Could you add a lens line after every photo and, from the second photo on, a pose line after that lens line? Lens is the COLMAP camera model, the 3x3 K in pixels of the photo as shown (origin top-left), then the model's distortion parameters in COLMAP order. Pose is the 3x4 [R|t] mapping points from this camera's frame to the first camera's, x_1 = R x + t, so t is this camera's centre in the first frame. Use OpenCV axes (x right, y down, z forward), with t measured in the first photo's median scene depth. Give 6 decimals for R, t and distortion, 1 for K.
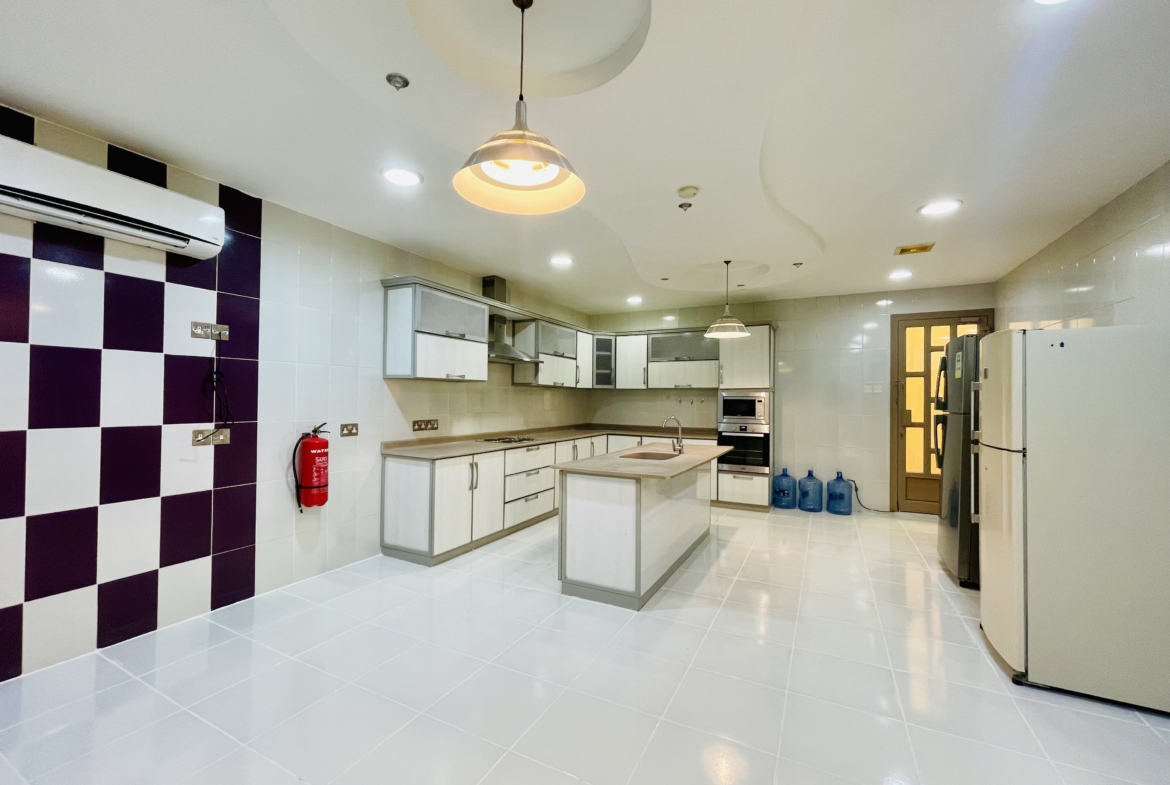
lens RADIAL K [[473.7, 0, 584.7], [0, 473.7, 395.0], [0, 0, 1]] dist [-0.000479, 0.001485]
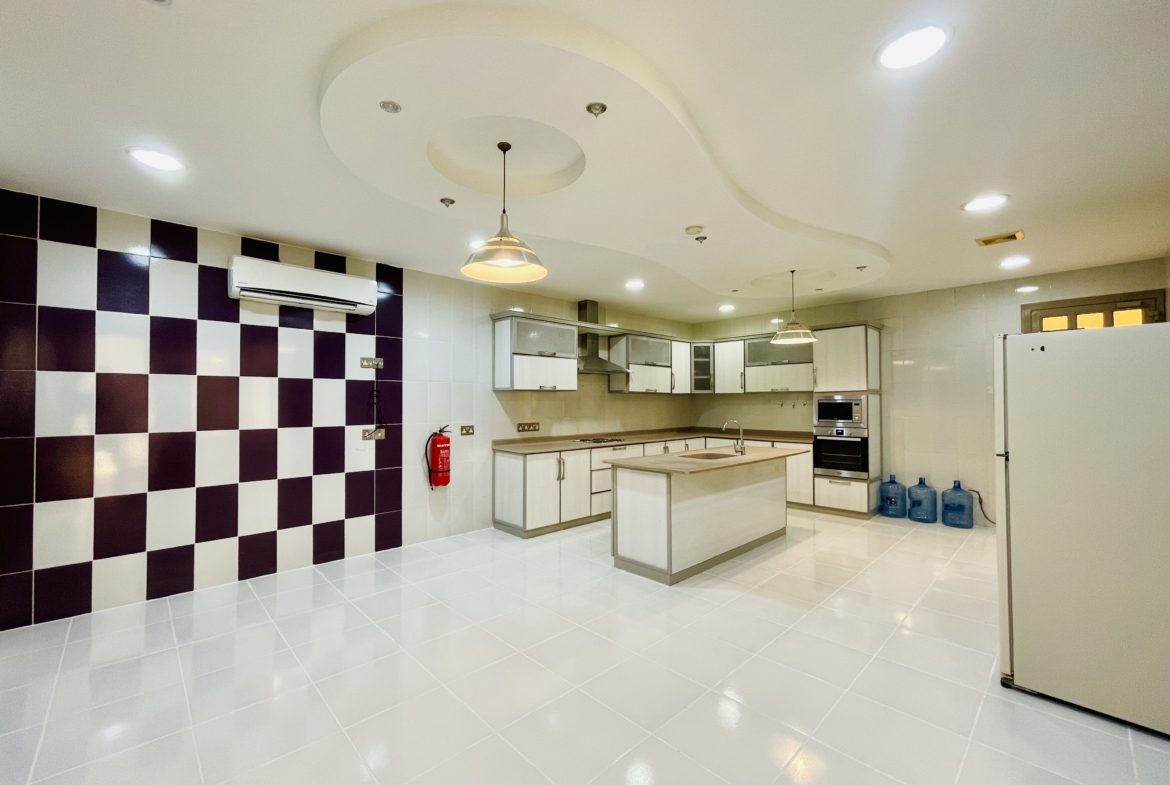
lens RADIAL K [[473.7, 0, 586.6], [0, 473.7, 396.2], [0, 0, 1]] dist [-0.000479, 0.001485]
pose [[0.946920, -0.016321, -0.321055, 0.241626], [0.015046, 0.999866, -0.006449, -0.008140], [0.321117, 0.001276, 0.947039, -0.143686]]
